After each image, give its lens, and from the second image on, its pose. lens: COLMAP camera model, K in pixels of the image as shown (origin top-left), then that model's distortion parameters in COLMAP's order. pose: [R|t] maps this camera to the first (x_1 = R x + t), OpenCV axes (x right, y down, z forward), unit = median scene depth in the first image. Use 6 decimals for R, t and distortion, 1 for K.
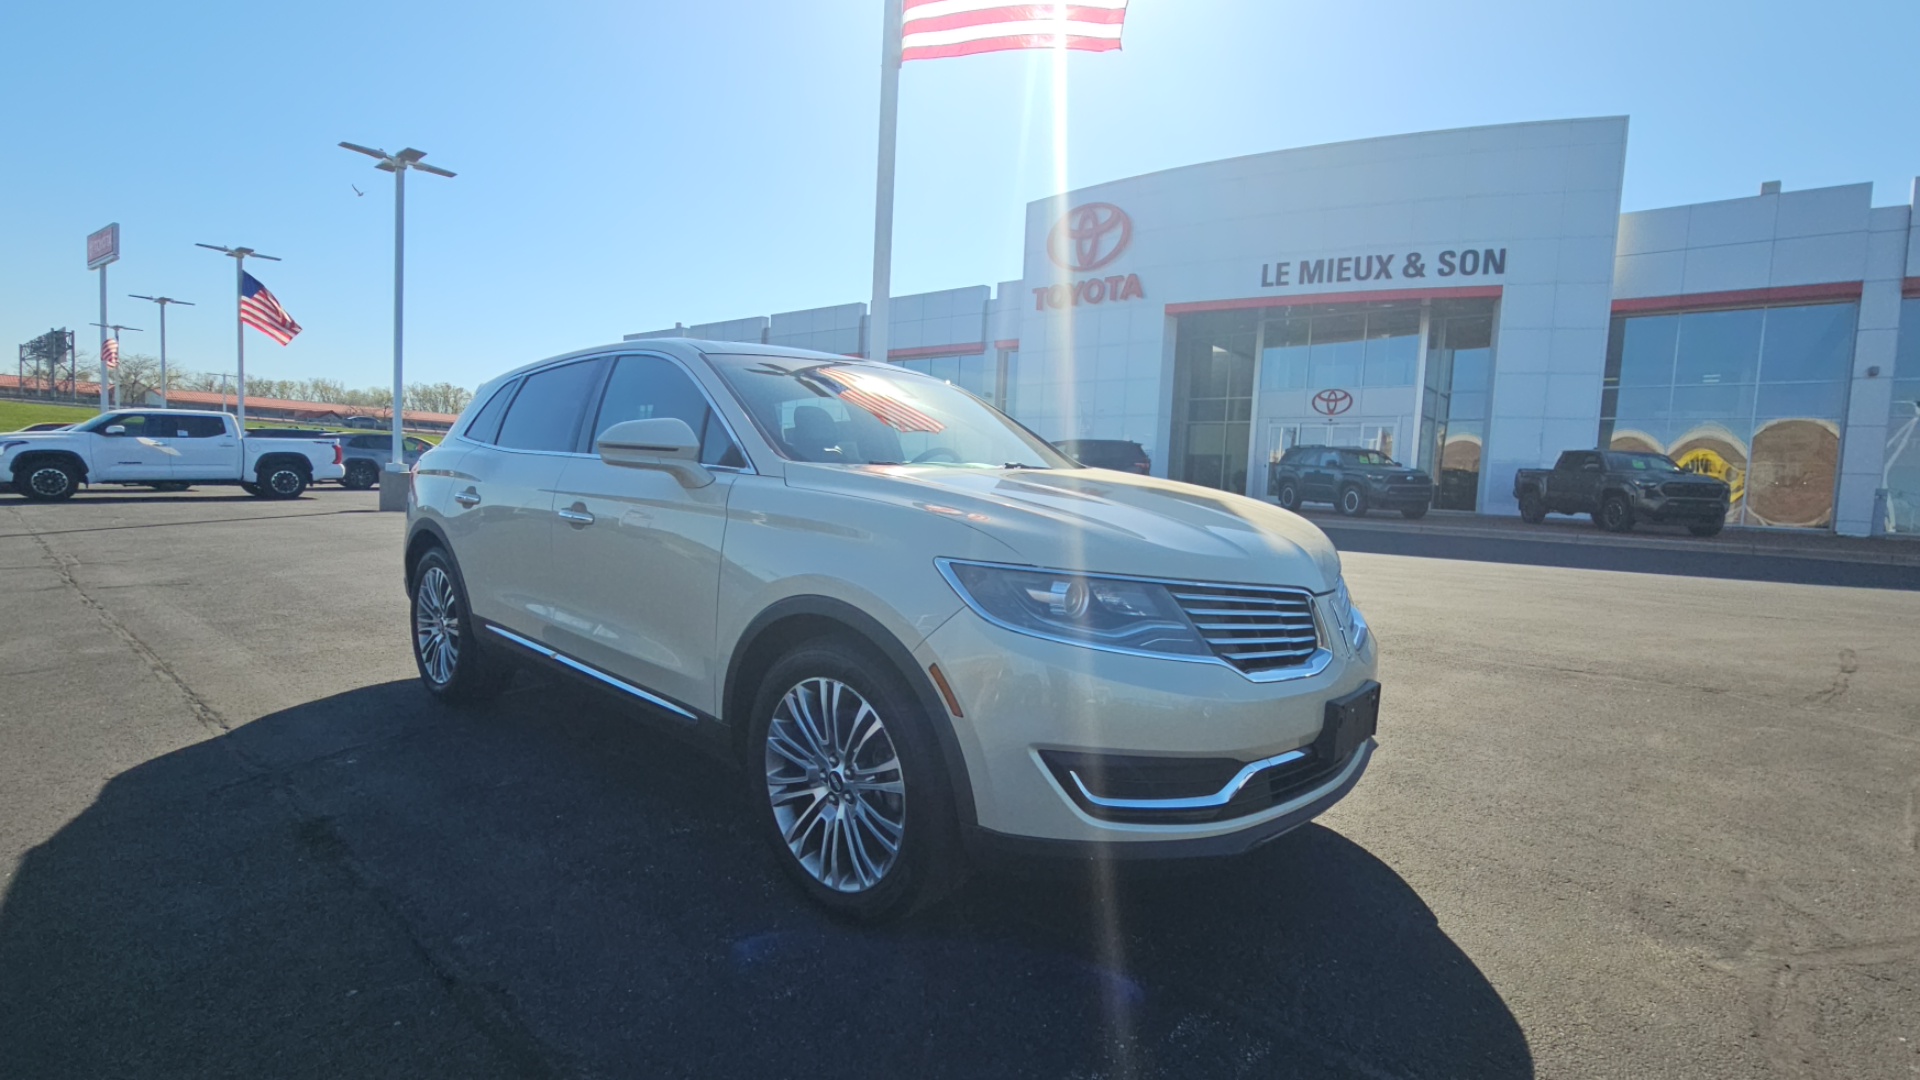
lens RADIAL K [[862.5, 0, 995.5], [0, 862.5, 551.1], [0, 0, 1]] dist [0.009799, -0.007462]
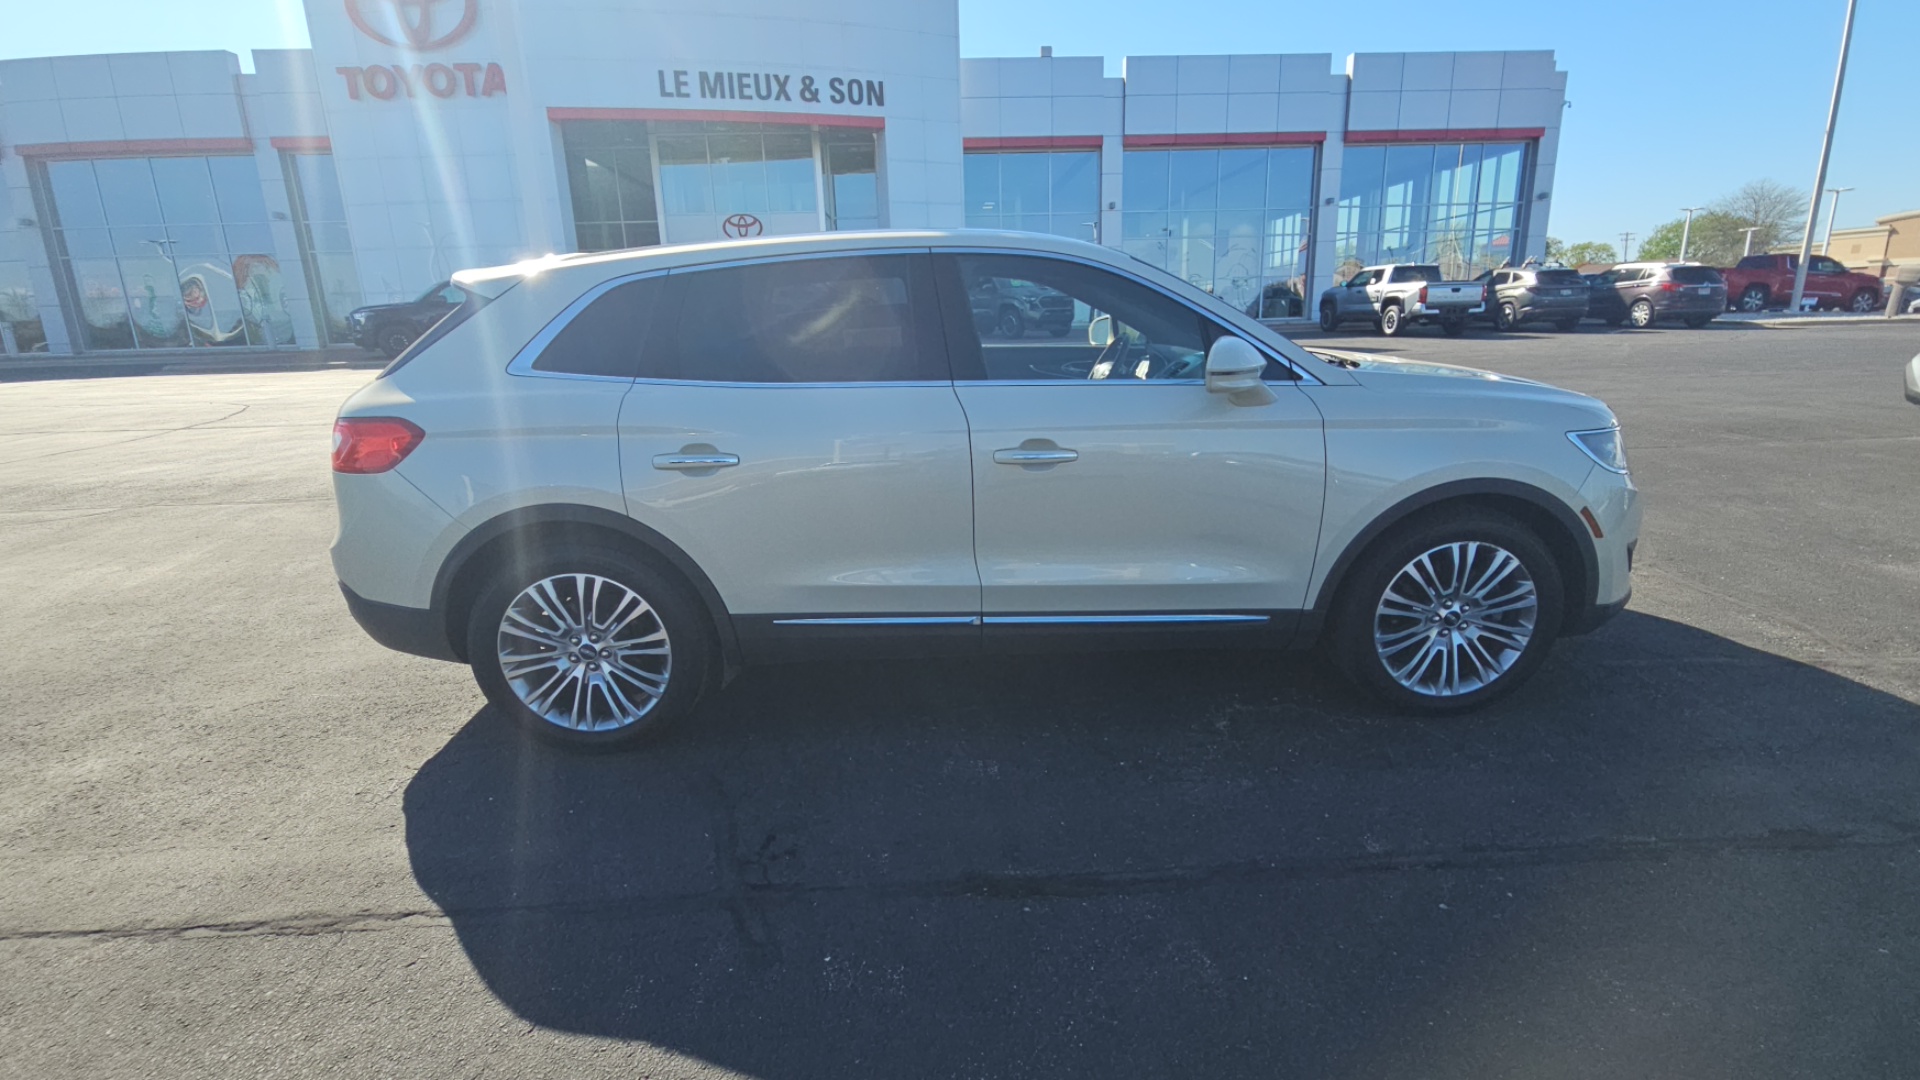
lens RADIAL K [[862.5, 0, 987.6], [0, 862.5, 541.5], [0, 0, 1]] dist [0.009799, -0.007462]
pose [[0.732481, -0.235442, 0.638779, -0.142585], [0.111964, 0.967179, 0.228096, -0.020883], [-0.671518, -0.095556, 0.734801, 0.050064]]
